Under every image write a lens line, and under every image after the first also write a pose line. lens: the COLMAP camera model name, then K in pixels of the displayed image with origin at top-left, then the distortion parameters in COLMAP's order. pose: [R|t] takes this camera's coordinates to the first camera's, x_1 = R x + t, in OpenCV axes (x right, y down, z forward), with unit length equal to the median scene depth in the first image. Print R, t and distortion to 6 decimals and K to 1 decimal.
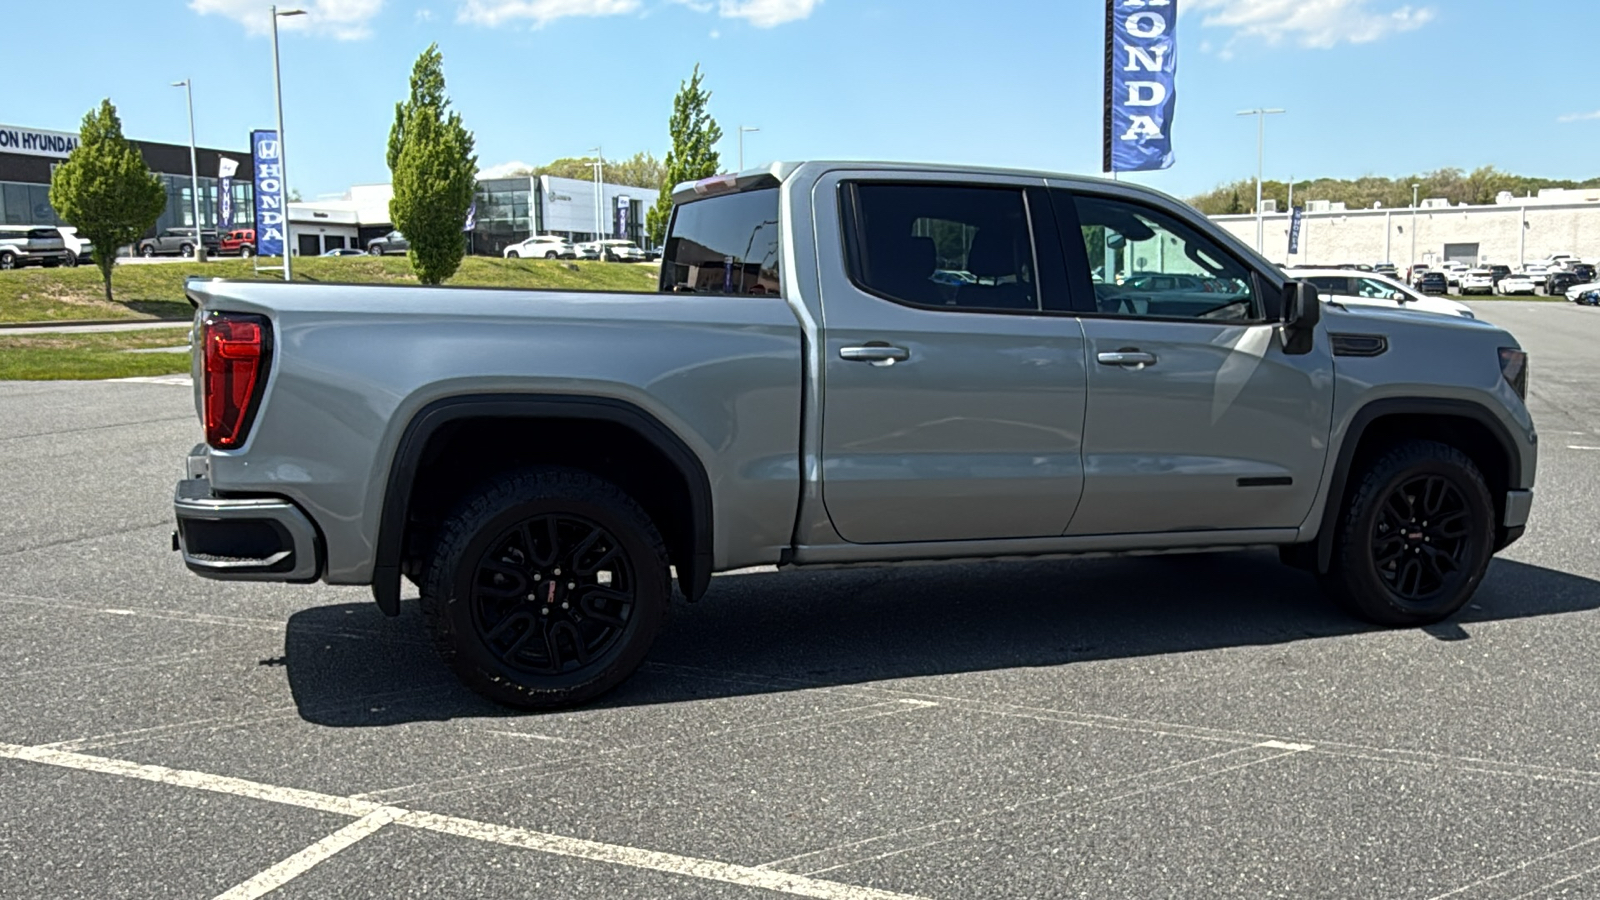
lens RADIAL K [[1383.5, 0, 800.0], [0, 1383.5, 440.3], [0, 0, 1]] dist [0.007059, -0.017405]
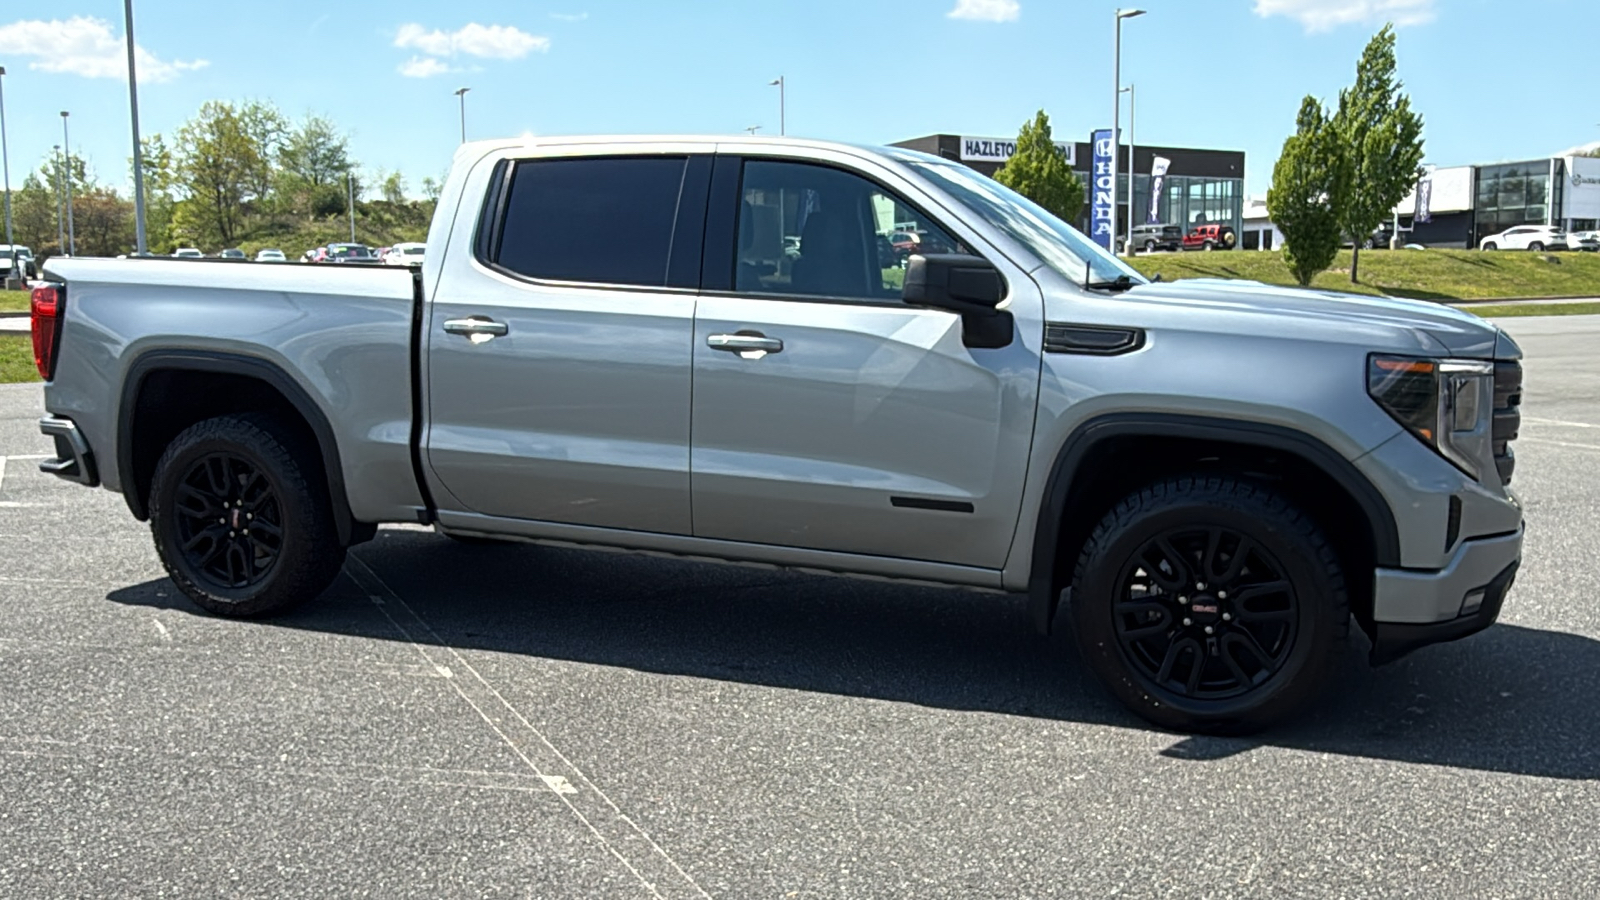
lens RADIAL K [[1383.5, 0, 801.0], [0, 1383.5, 444.6], [0, 0, 1]] dist [0.007059, -0.017405]
pose [[0.757720, 0.079692, -0.647696, 0.790587], [-0.075568, 0.996554, 0.034210, -0.026189], [0.648190, 0.023023, 0.761130, 0.336071]]
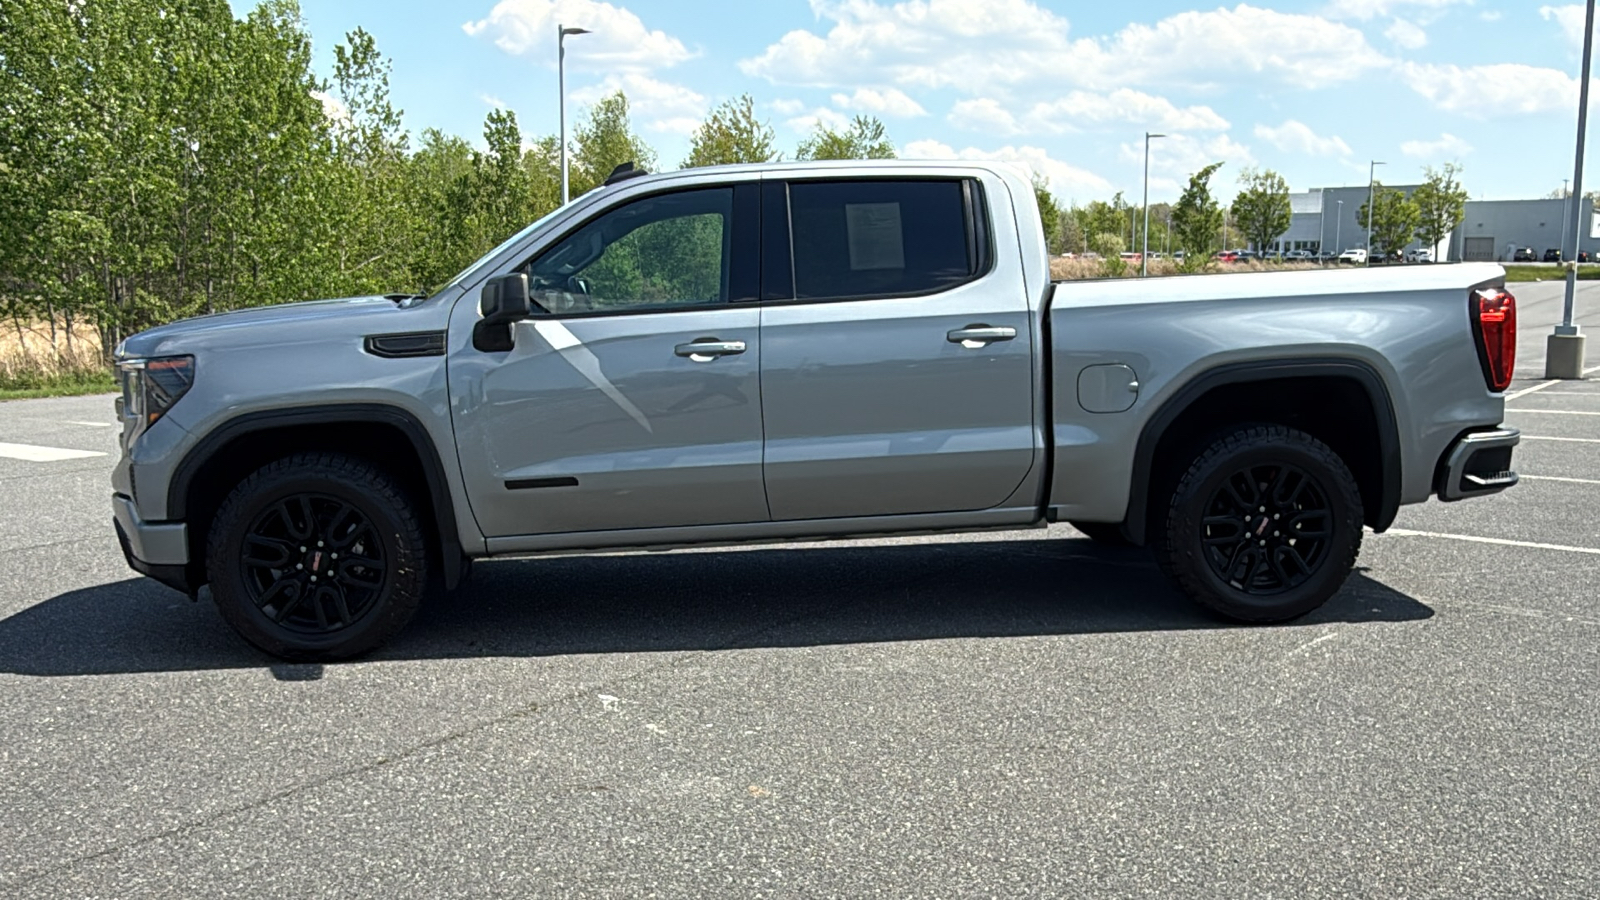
lens RADIAL K [[1383.5, 0, 808.2], [0, 1383.5, 453.4], [0, 0, 1]] dist [0.007059, -0.017405]
pose [[-0.958853, -0.022983, 0.282971, -0.235513], [0.042832, 0.973598, 0.224214, -0.231800], [-0.280653, 0.227109, -0.932553, 2.147322]]
